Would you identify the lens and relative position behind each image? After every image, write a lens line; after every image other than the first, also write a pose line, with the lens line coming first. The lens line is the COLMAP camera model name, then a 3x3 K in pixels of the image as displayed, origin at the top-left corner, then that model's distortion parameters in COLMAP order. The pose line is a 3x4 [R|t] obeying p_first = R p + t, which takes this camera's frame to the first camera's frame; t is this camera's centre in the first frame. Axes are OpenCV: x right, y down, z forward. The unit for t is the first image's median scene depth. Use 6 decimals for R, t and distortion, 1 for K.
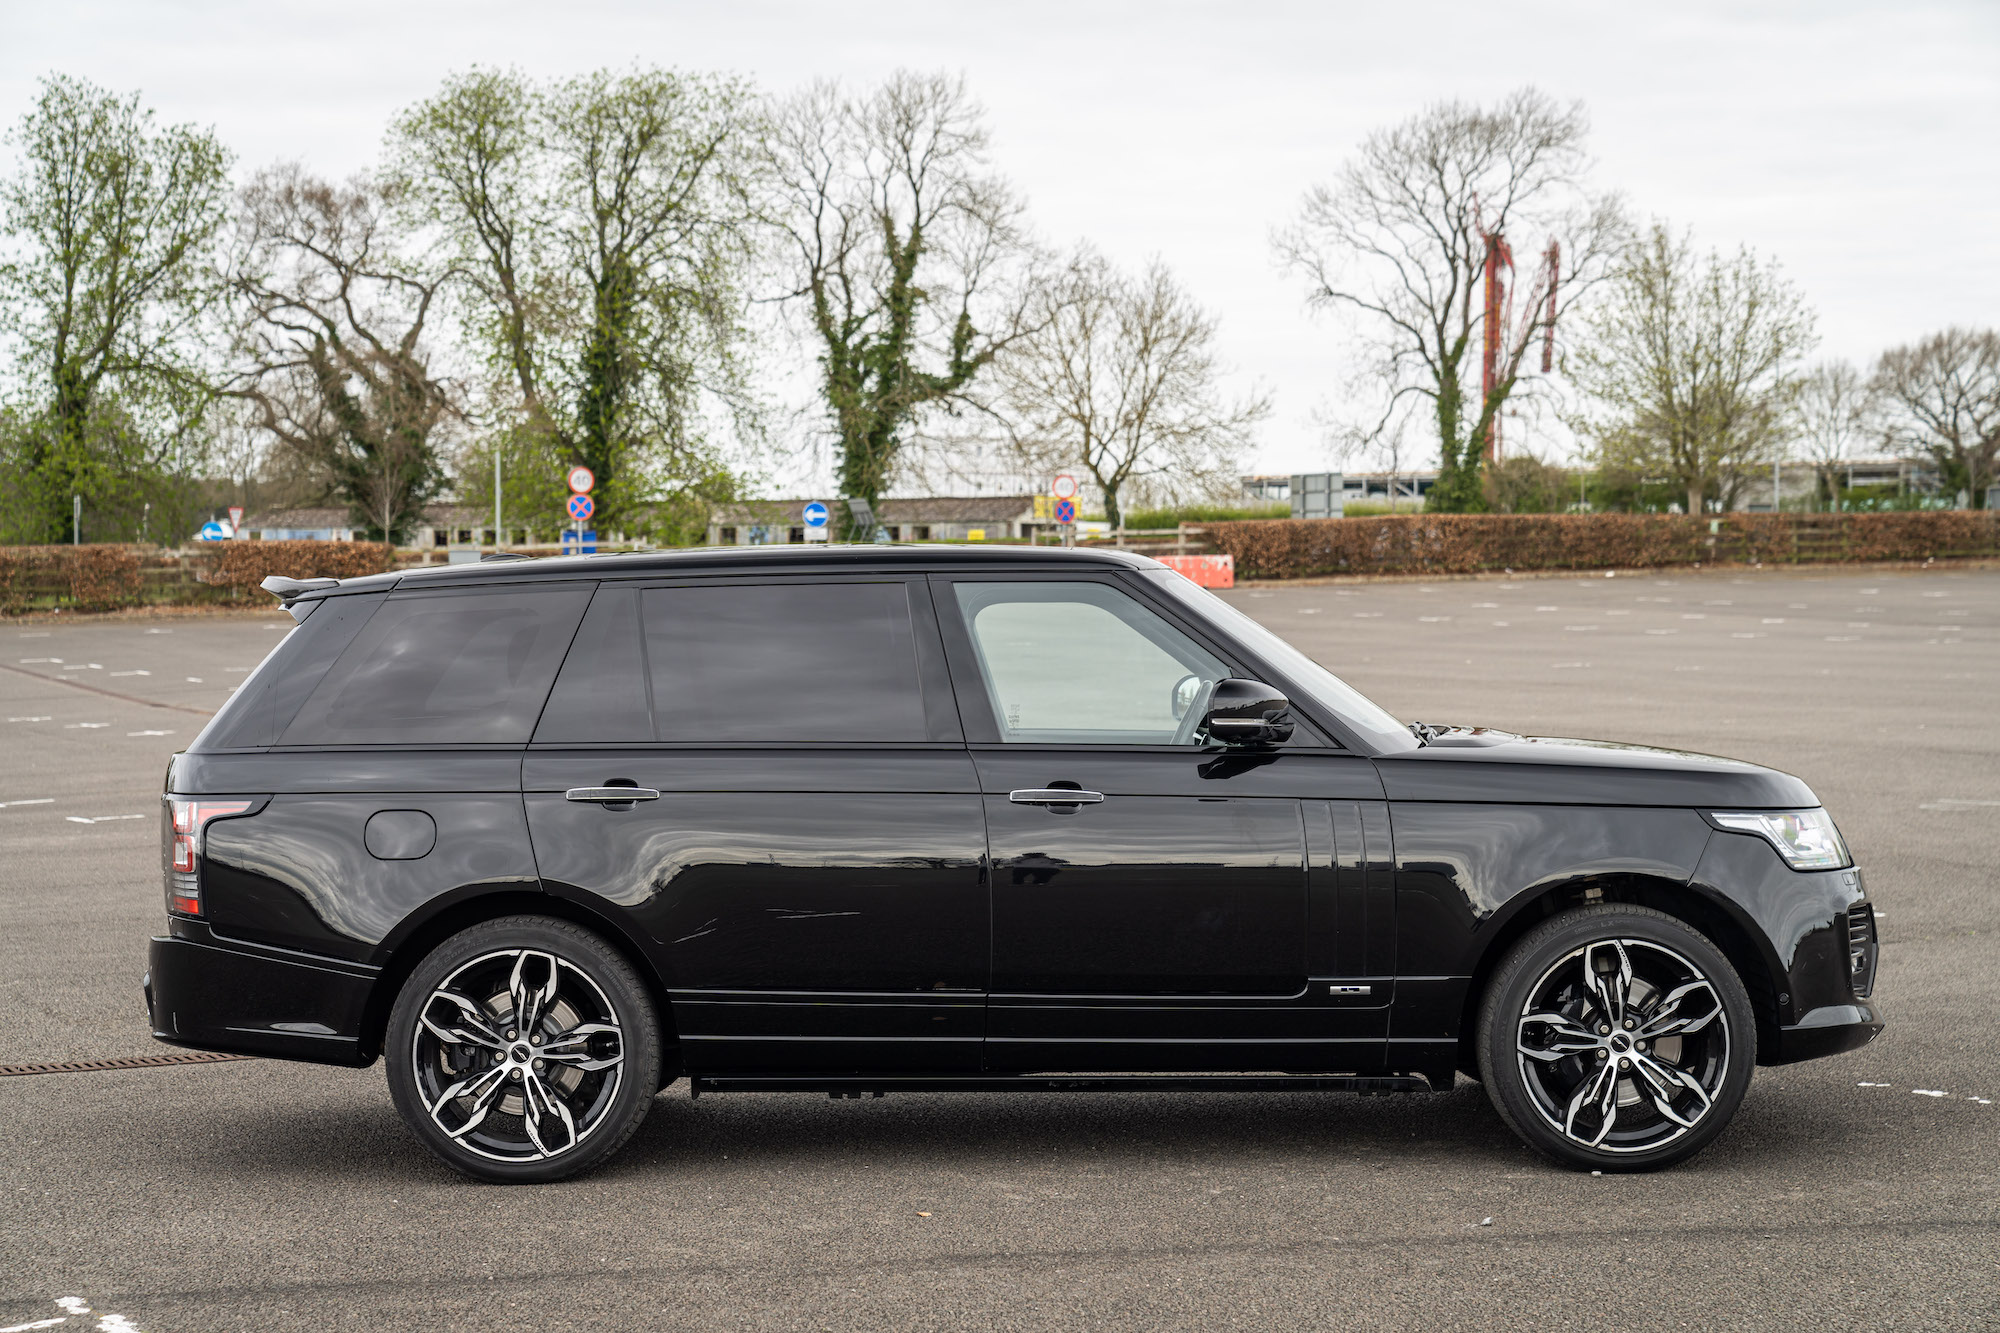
lens RADIAL K [[3328.9, 0, 1000.0], [0, 3328.9, 666.5], [0, 0, 1]] dist [0.014856, 0.010706]
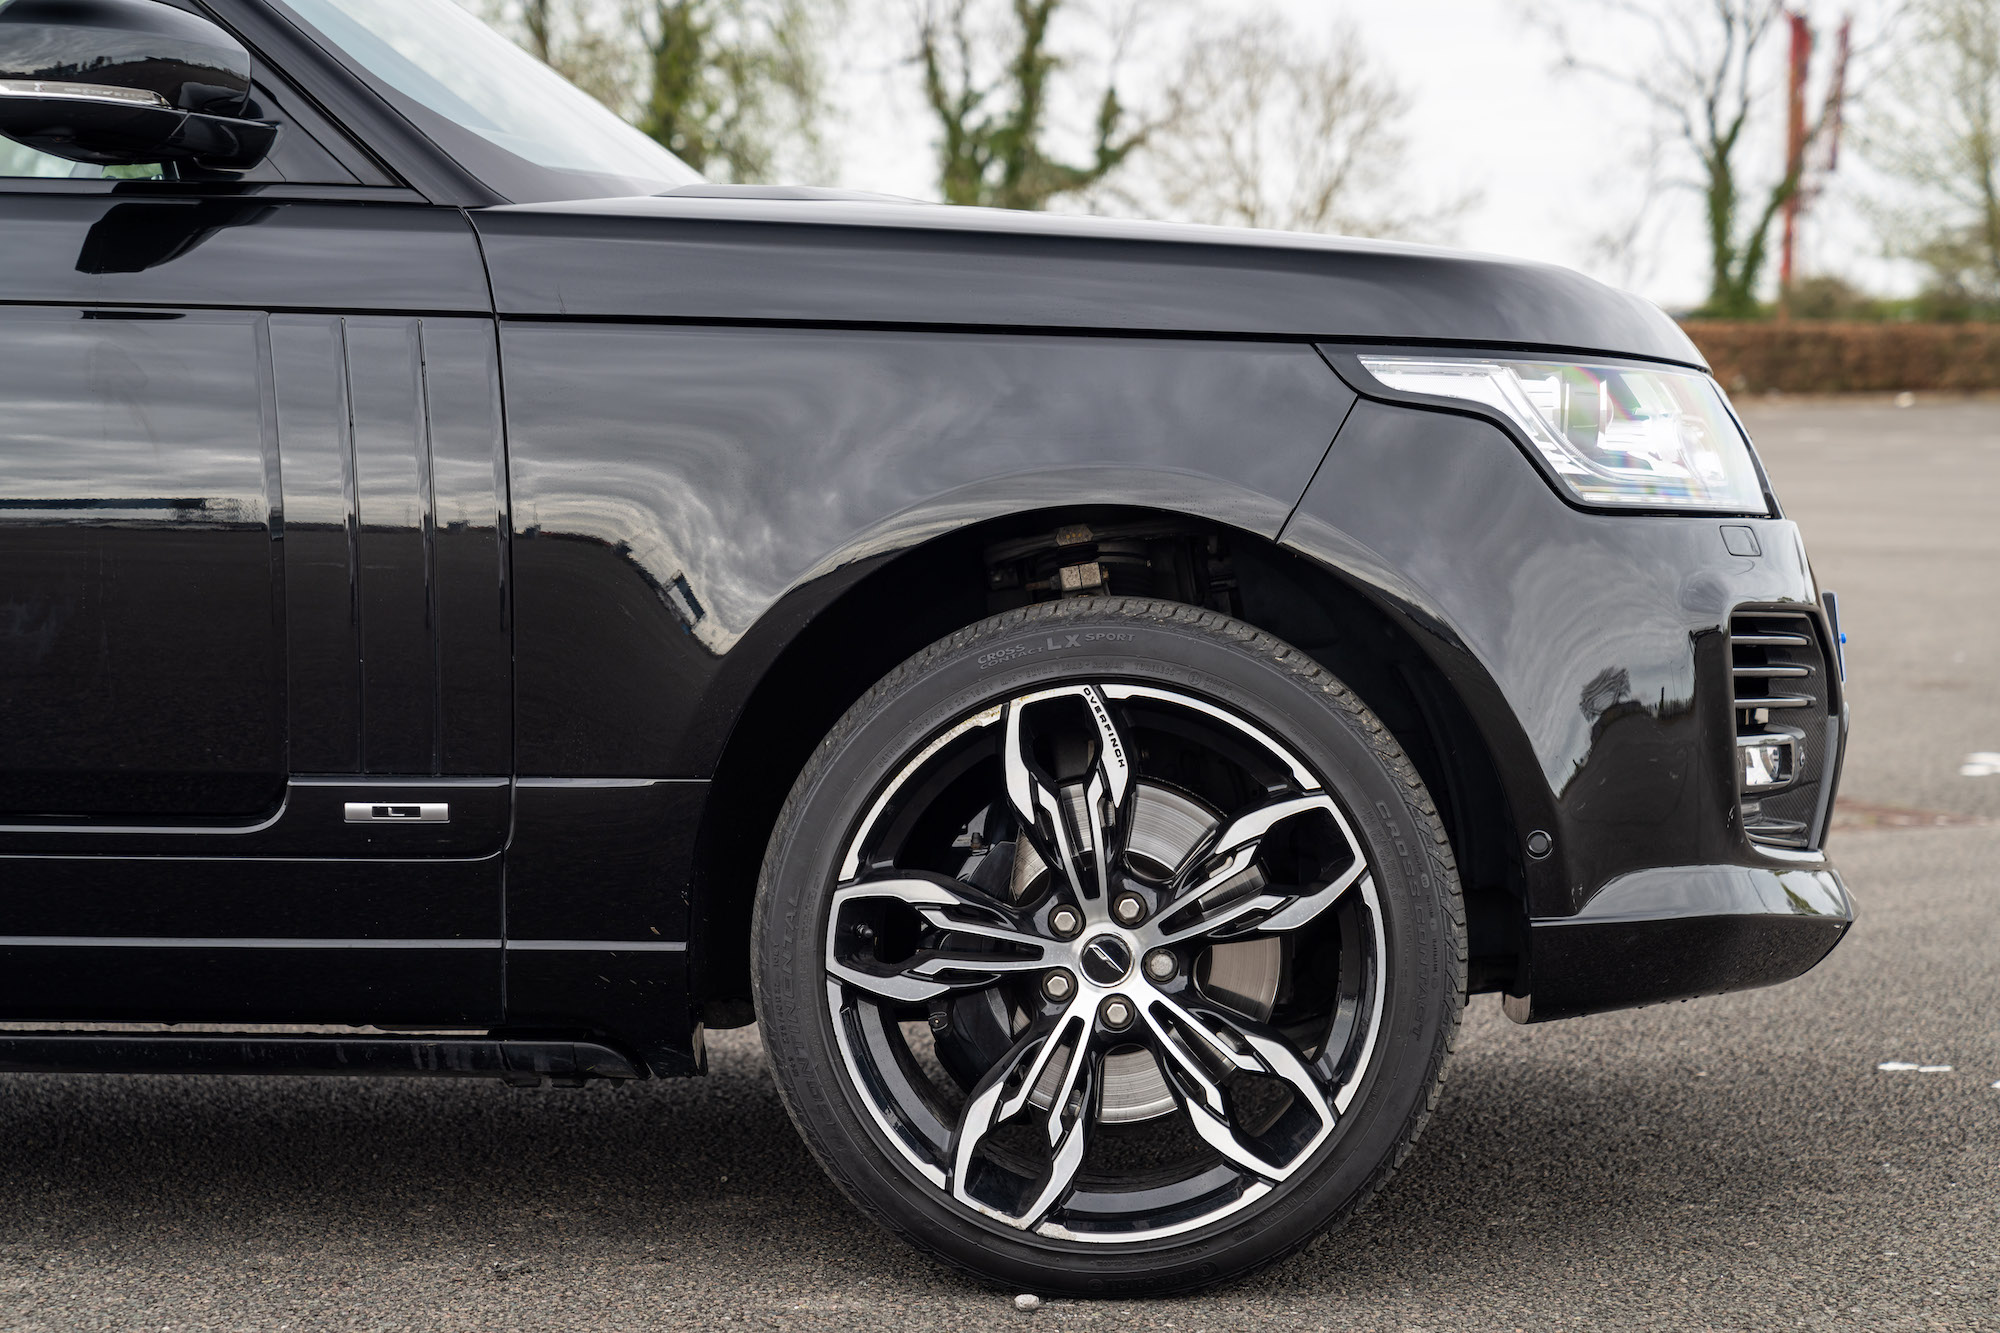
lens RADIAL K [[3956.0, 0, 1000.0], [0, 3956.0, 666.5], [0, 0, 1]] dist [0.017669, 0.353897]
pose [[0.998541, 0.006108, -0.053650, 0.194755], [-0.004473, 0.999523, 0.030544, 0.064931], [0.053811, -0.030259, 0.998093, 0.540131]]
